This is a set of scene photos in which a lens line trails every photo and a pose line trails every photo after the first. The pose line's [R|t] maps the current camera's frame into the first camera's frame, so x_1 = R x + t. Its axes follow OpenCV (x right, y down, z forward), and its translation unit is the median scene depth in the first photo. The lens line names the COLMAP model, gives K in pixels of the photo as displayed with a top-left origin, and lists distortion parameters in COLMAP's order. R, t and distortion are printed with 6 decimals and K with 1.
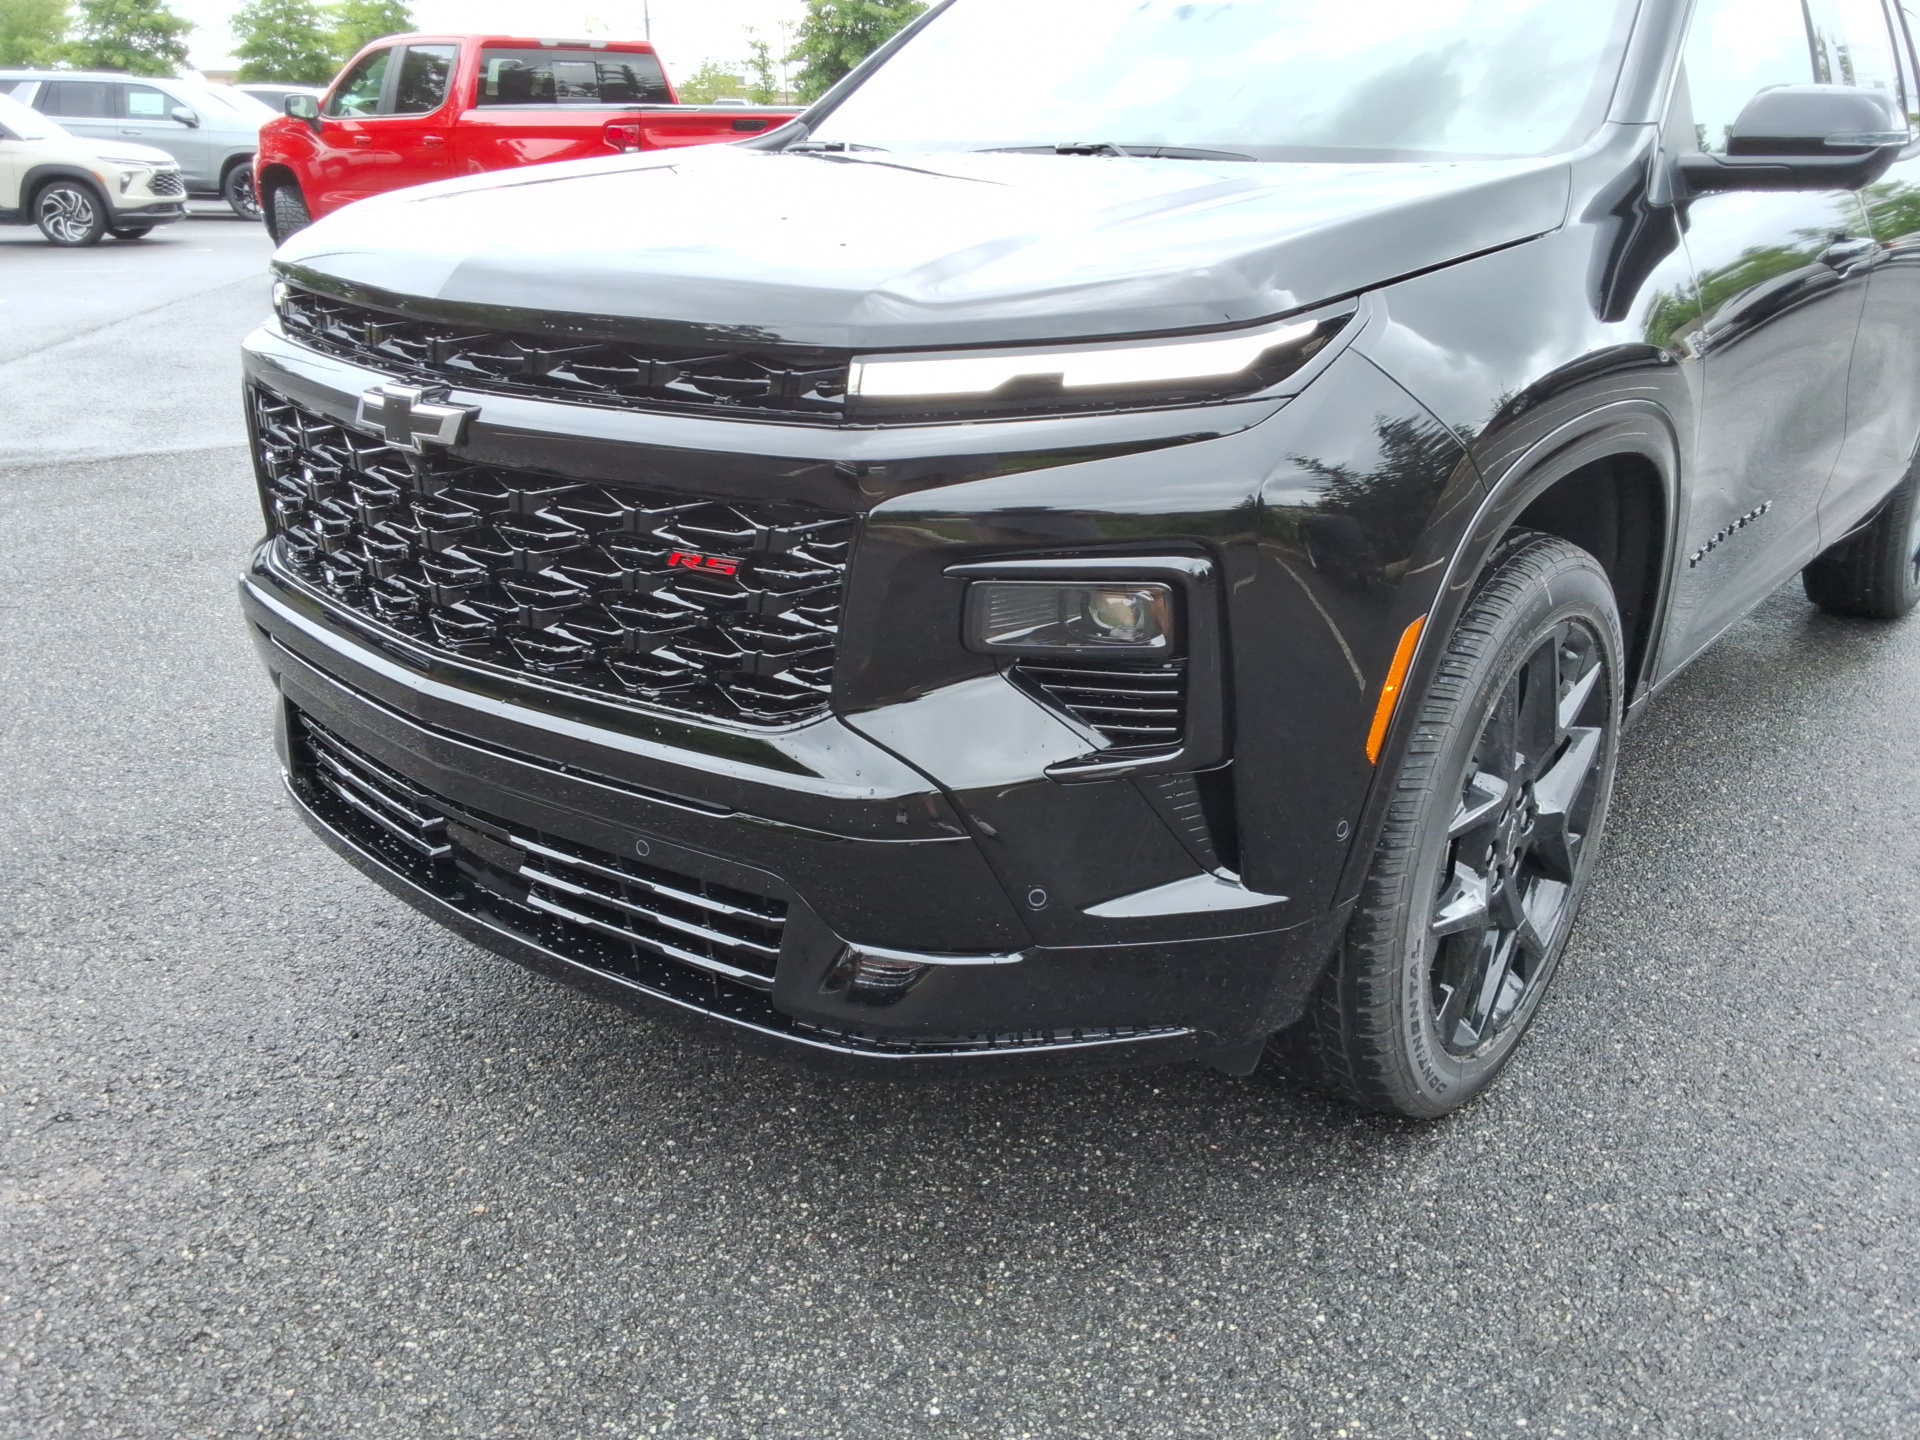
lens RADIAL K [[1523.6, 0, 966.8], [0, 1523.6, 725.3], [0, 0, 1]] dist [0.127662, -0.205826]
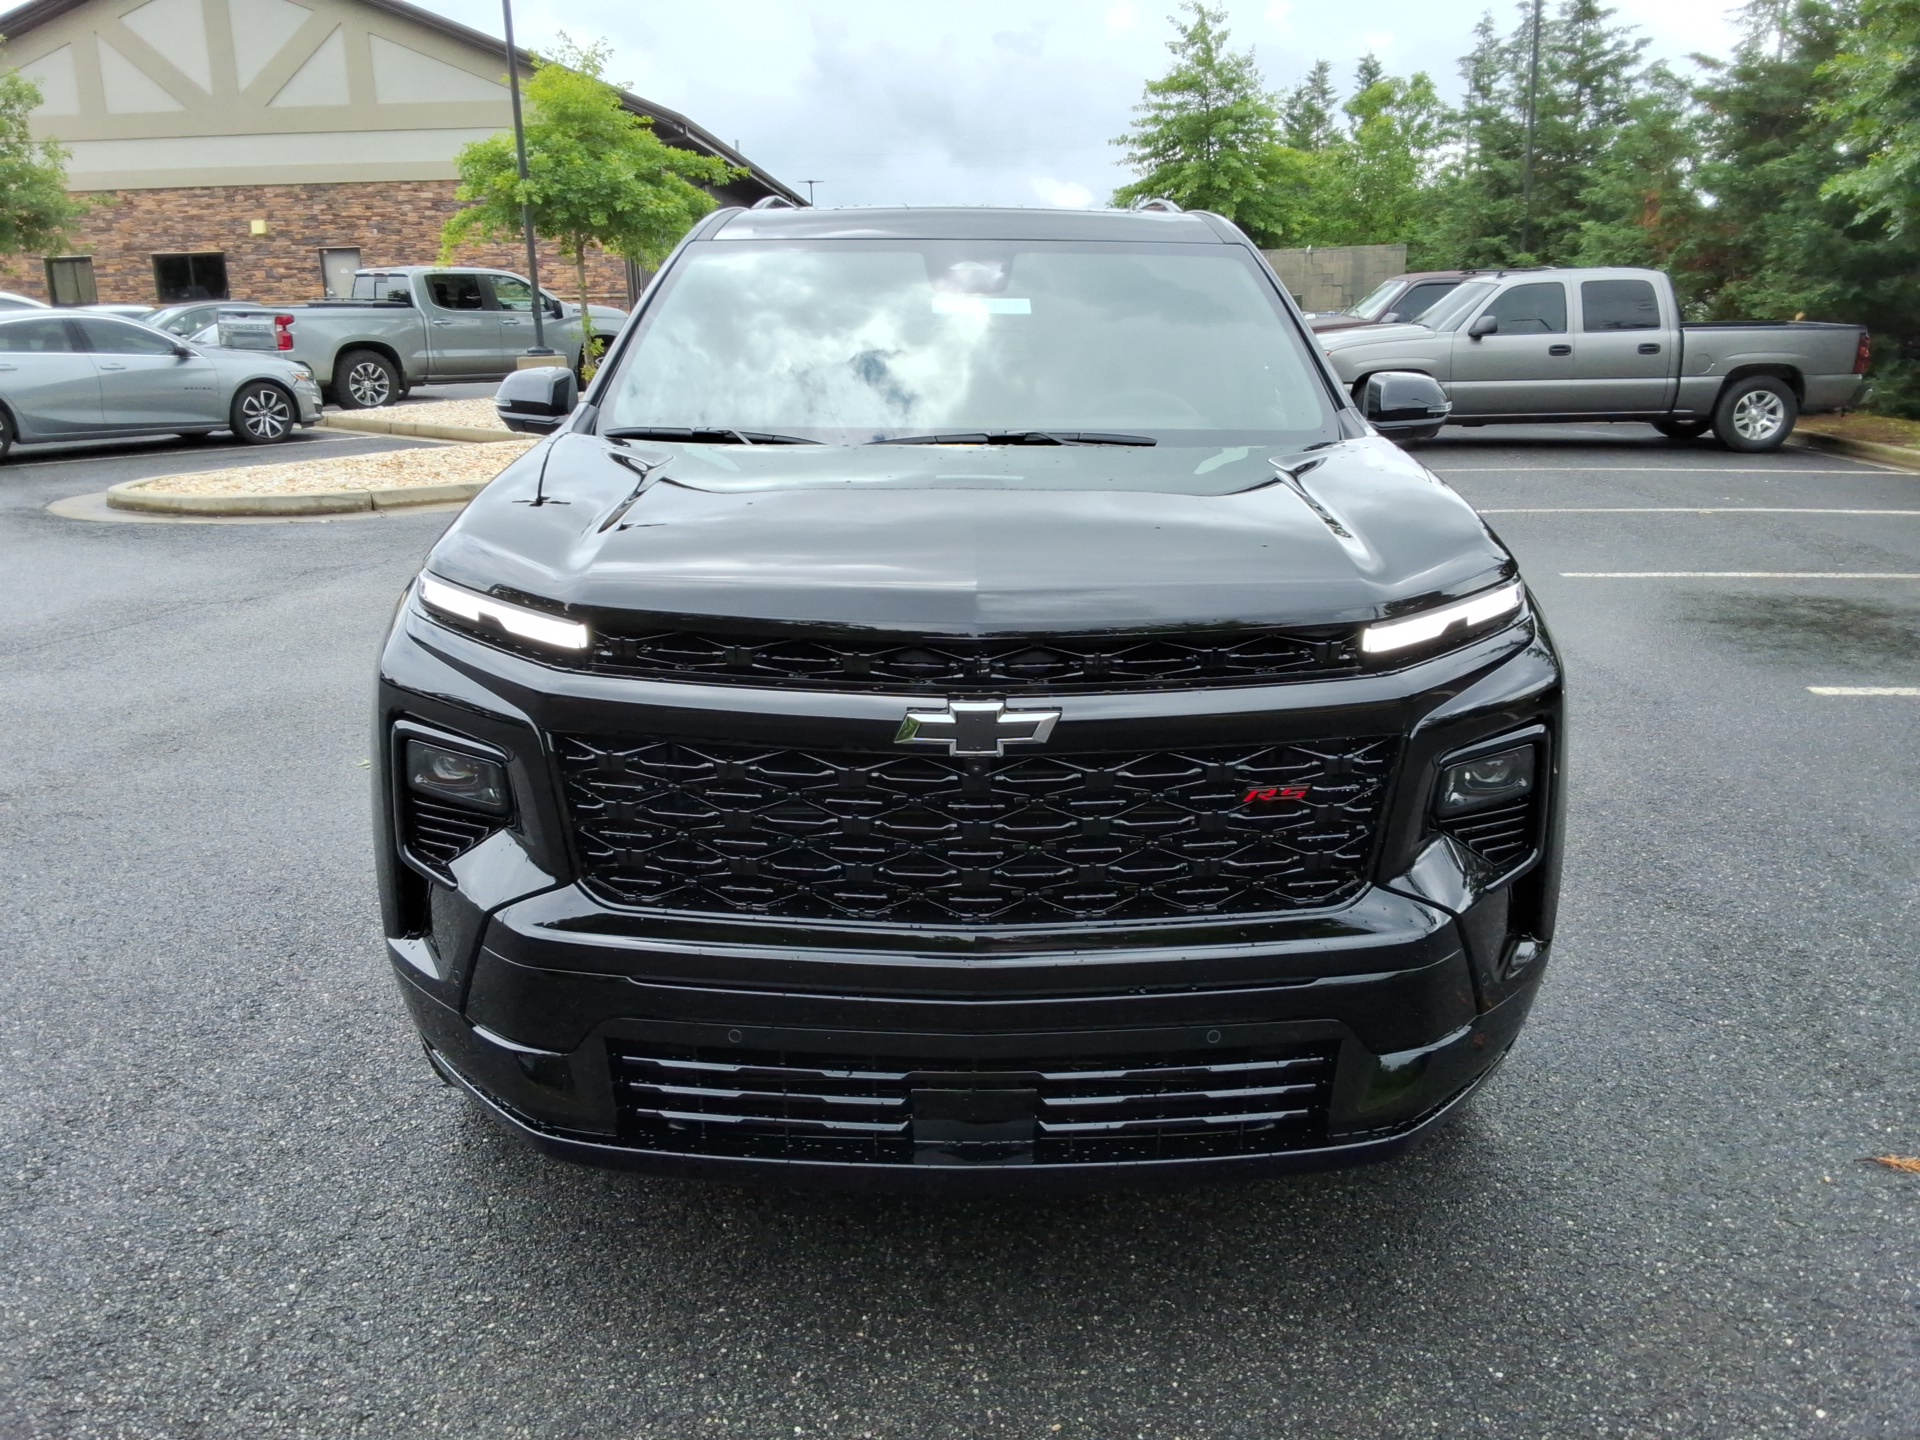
lens RADIAL K [[1539.3, 0, 975.3], [0, 1539.3, 718.2], [0, 0, 1]] dist [0.095708, -0.149810]
pose [[0.771822, -0.167626, 0.613345, -1.064670], [0.230441, 0.972787, -0.024122, -0.179461], [-0.592610, 0.159957, 0.789447, 0.098494]]
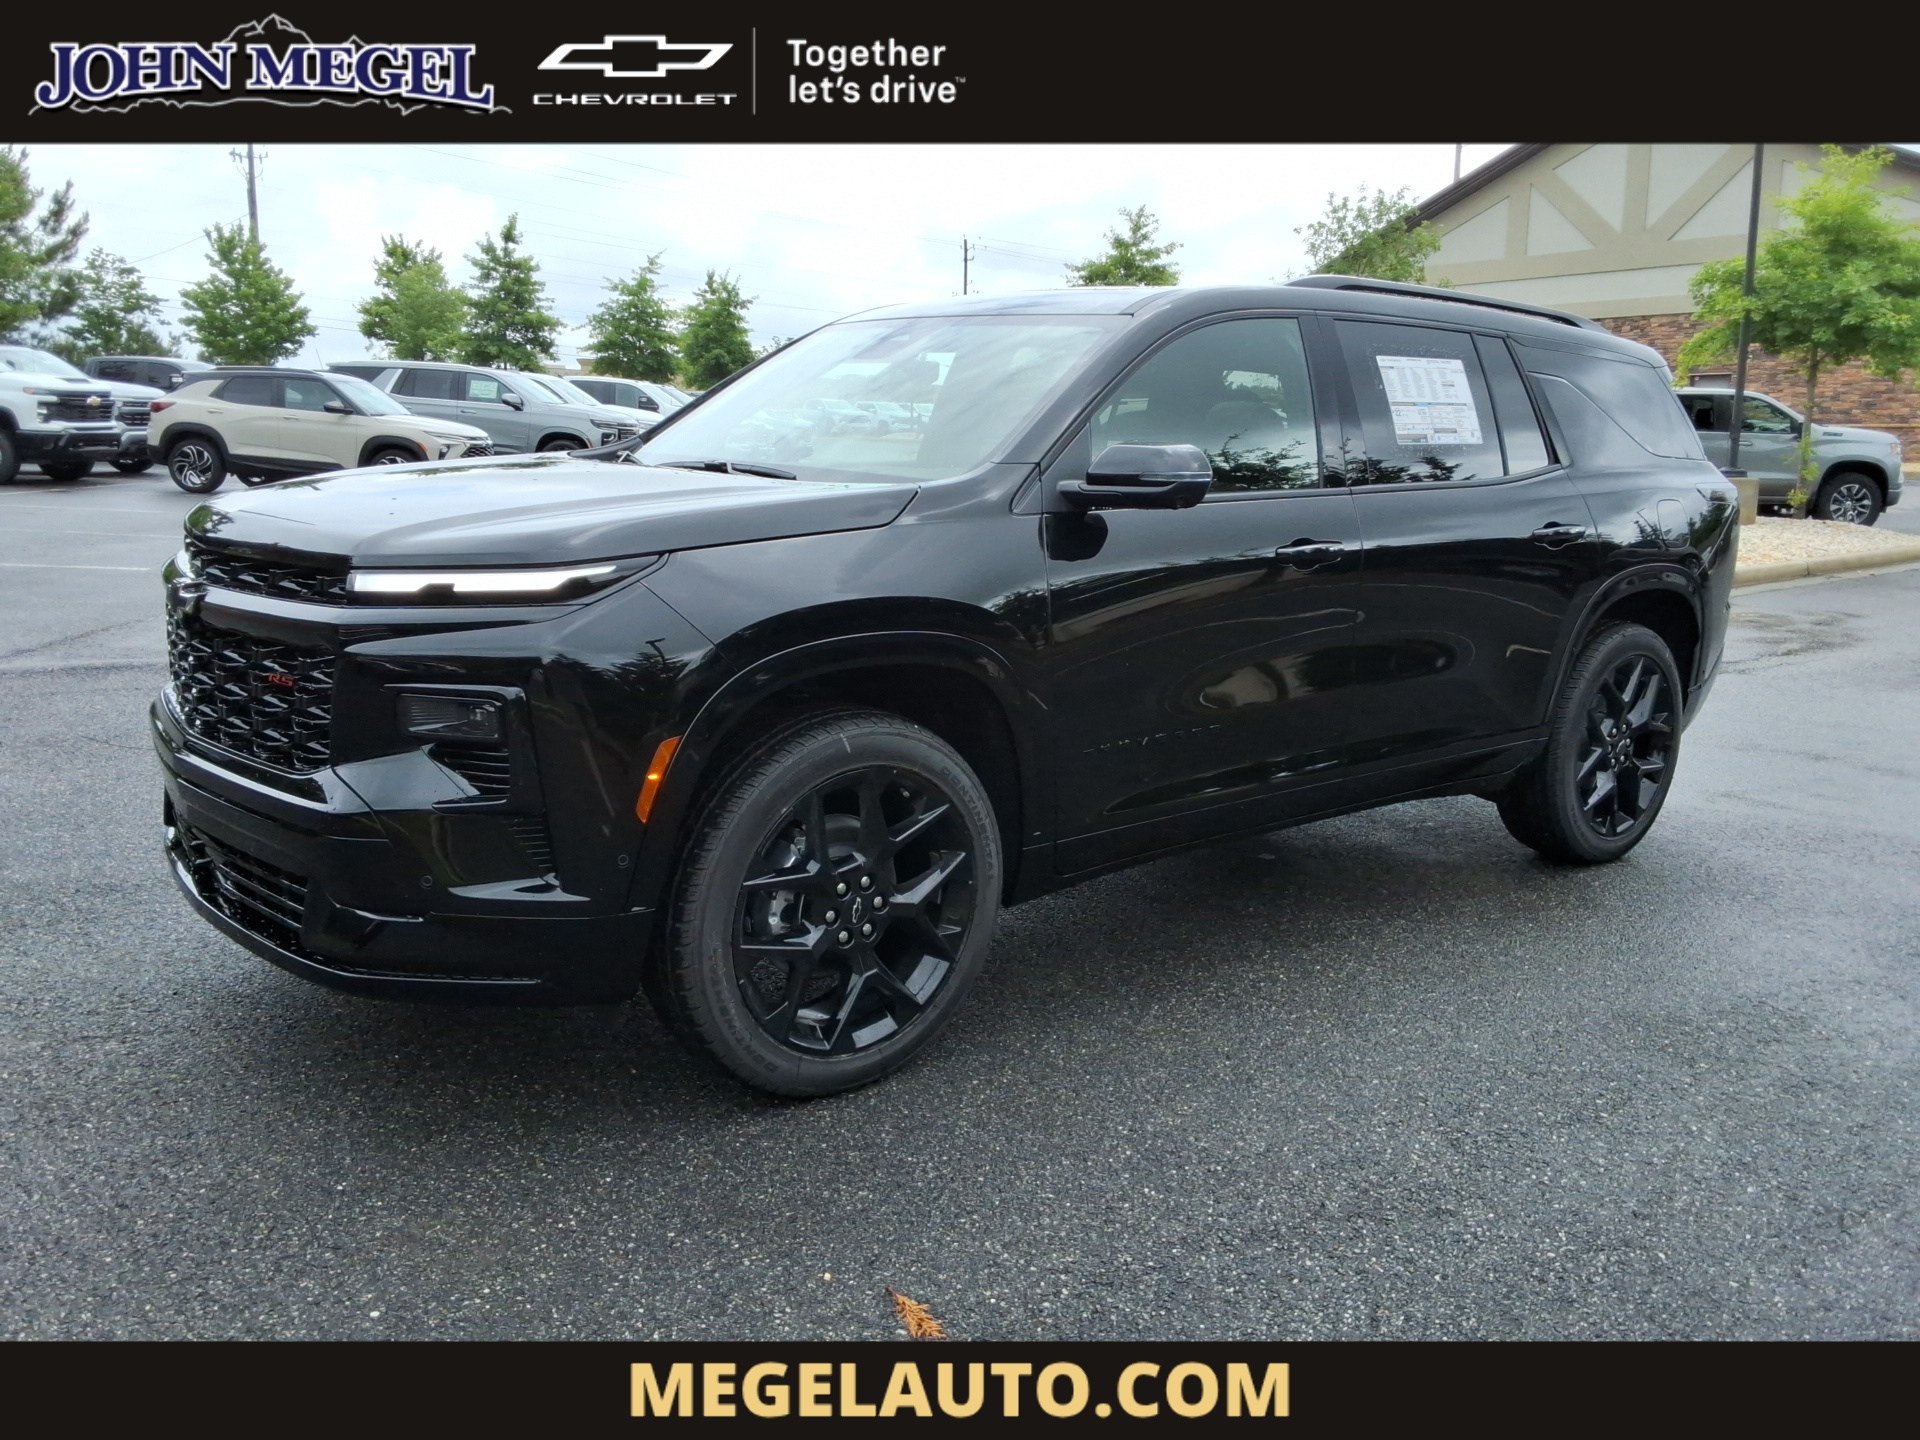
lens RADIAL K [[1539.3, 0, 975.3], [0, 1539.3, 718.2], [0, 0, 1]] dist [0.095708, -0.149810]
pose [[0.980618, 0.058110, -0.187115, 0.892545], [-0.089948, 0.981939, -0.166446, 0.156149], [0.174063, 0.180051, 0.968134, -0.571893]]
